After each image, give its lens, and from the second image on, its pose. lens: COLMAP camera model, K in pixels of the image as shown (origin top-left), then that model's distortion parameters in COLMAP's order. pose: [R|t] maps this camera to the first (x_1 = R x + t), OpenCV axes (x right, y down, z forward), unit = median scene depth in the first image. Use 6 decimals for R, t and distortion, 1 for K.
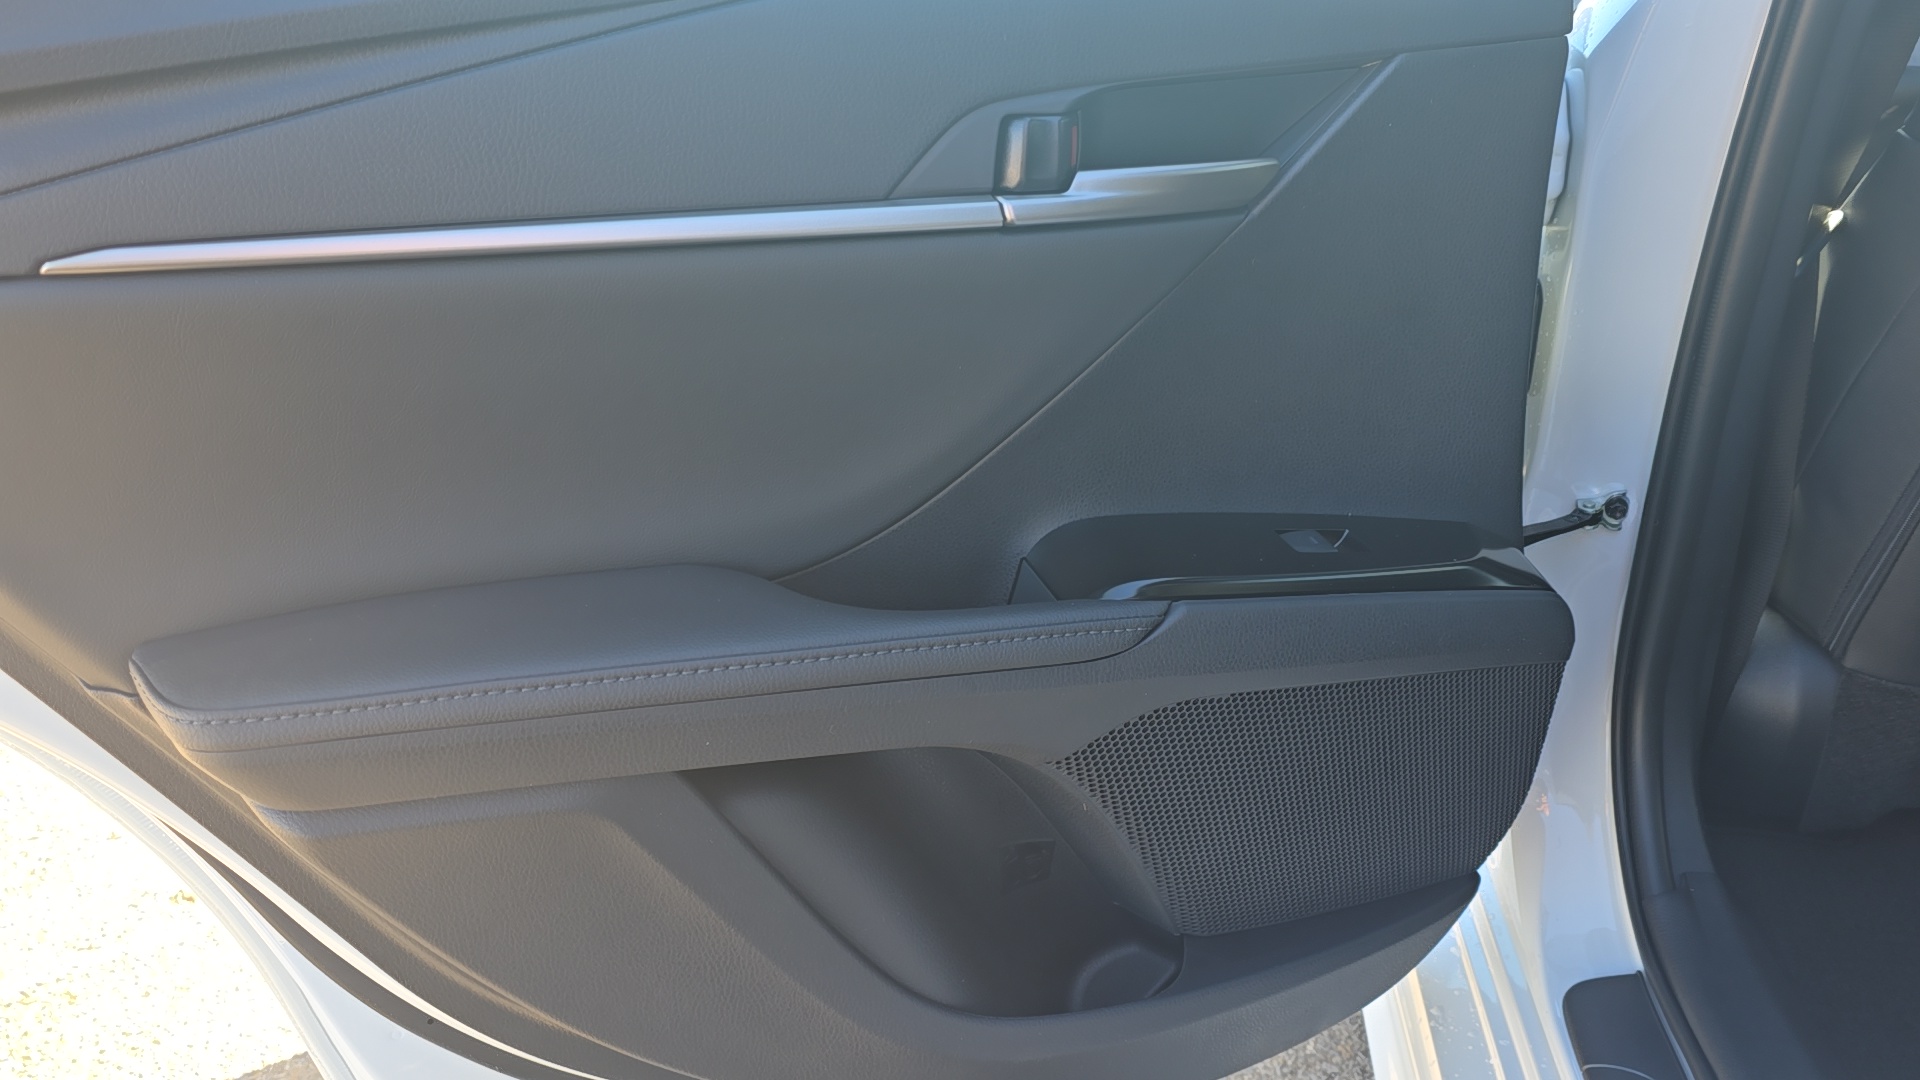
lens RADIAL K [[1640.7, 0, 949.2], [0, 1640.7, 542.5], [0, 0, 1]] dist [-0.019454, 0.044710]
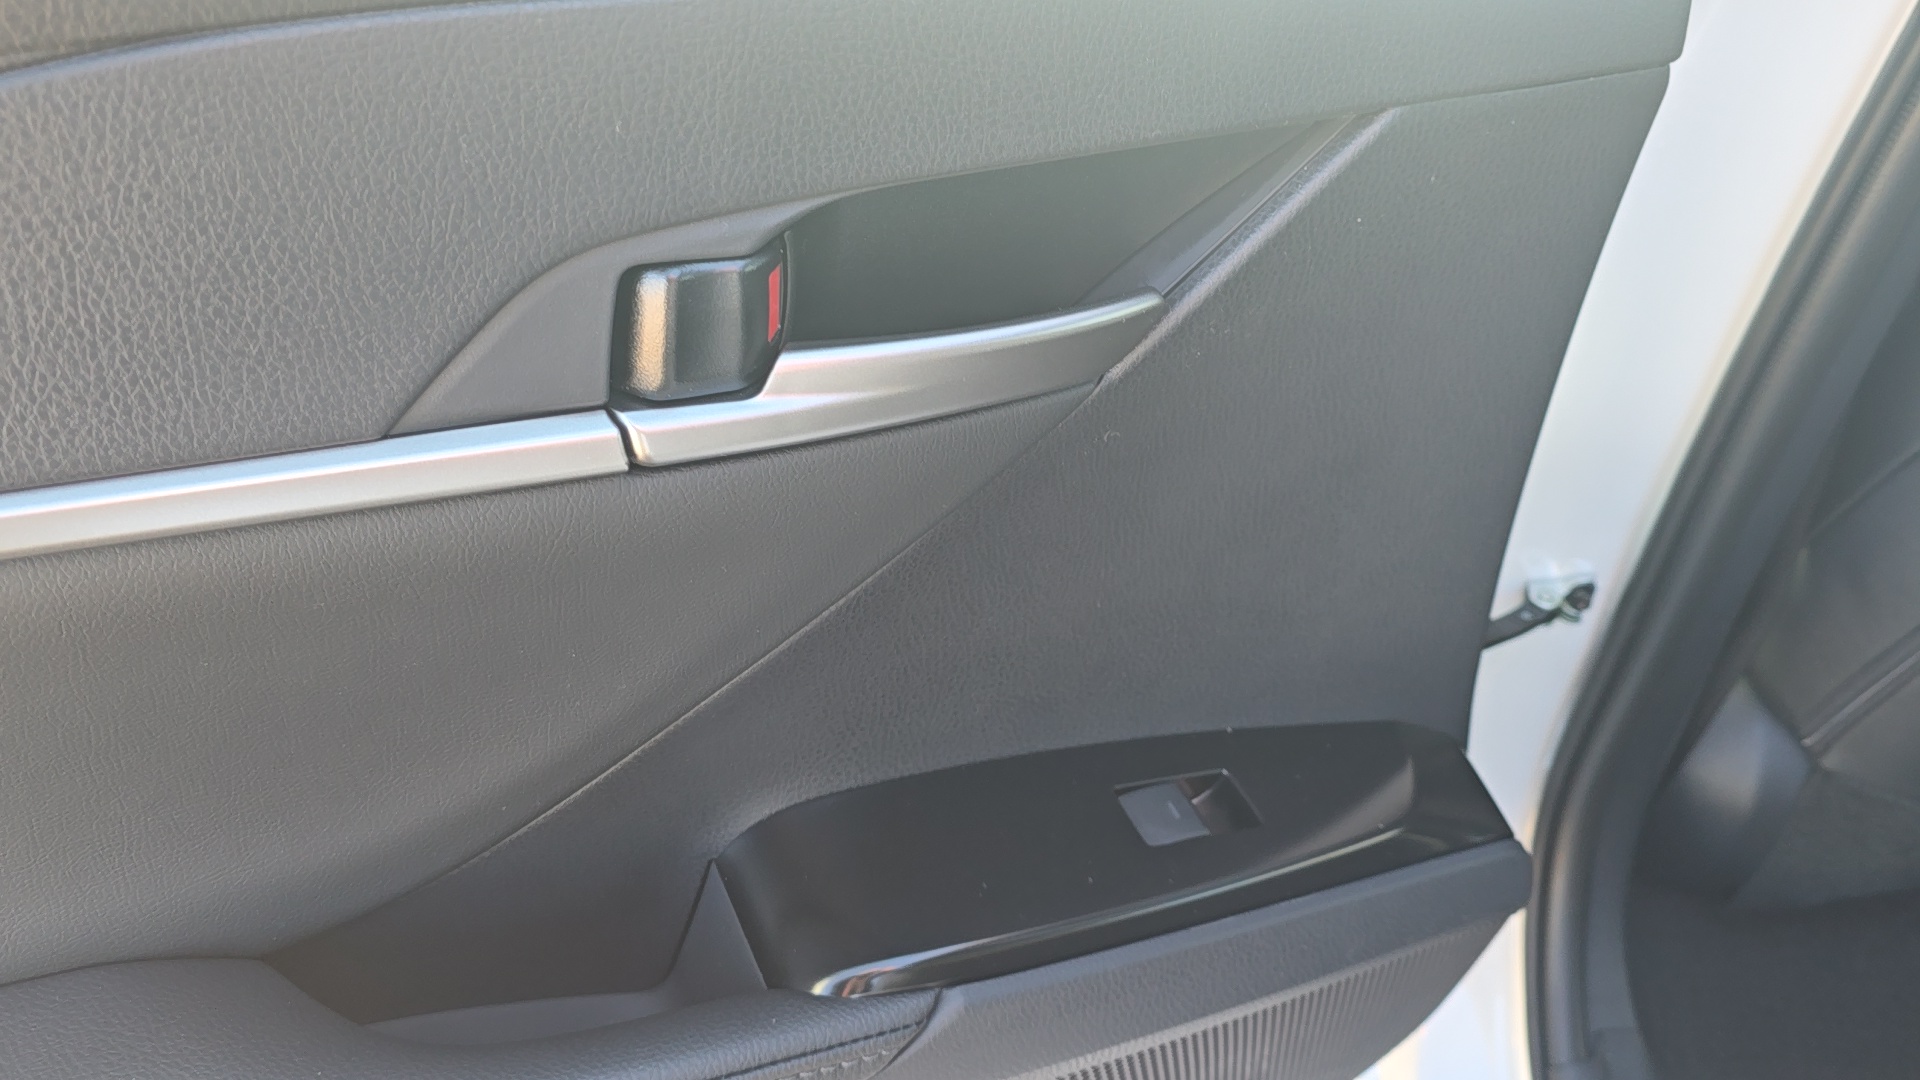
lens RADIAL K [[1640.7, 0, 968.2], [0, 1640.7, 544.7], [0, 0, 1]] dist [-0.019454, 0.044710]
pose [[0.993930, 0.018668, 0.108420, 0.078068], [-0.042260, 0.974676, 0.219593, -0.270223], [-0.101575, -0.222842, 0.969548, 0.451591]]
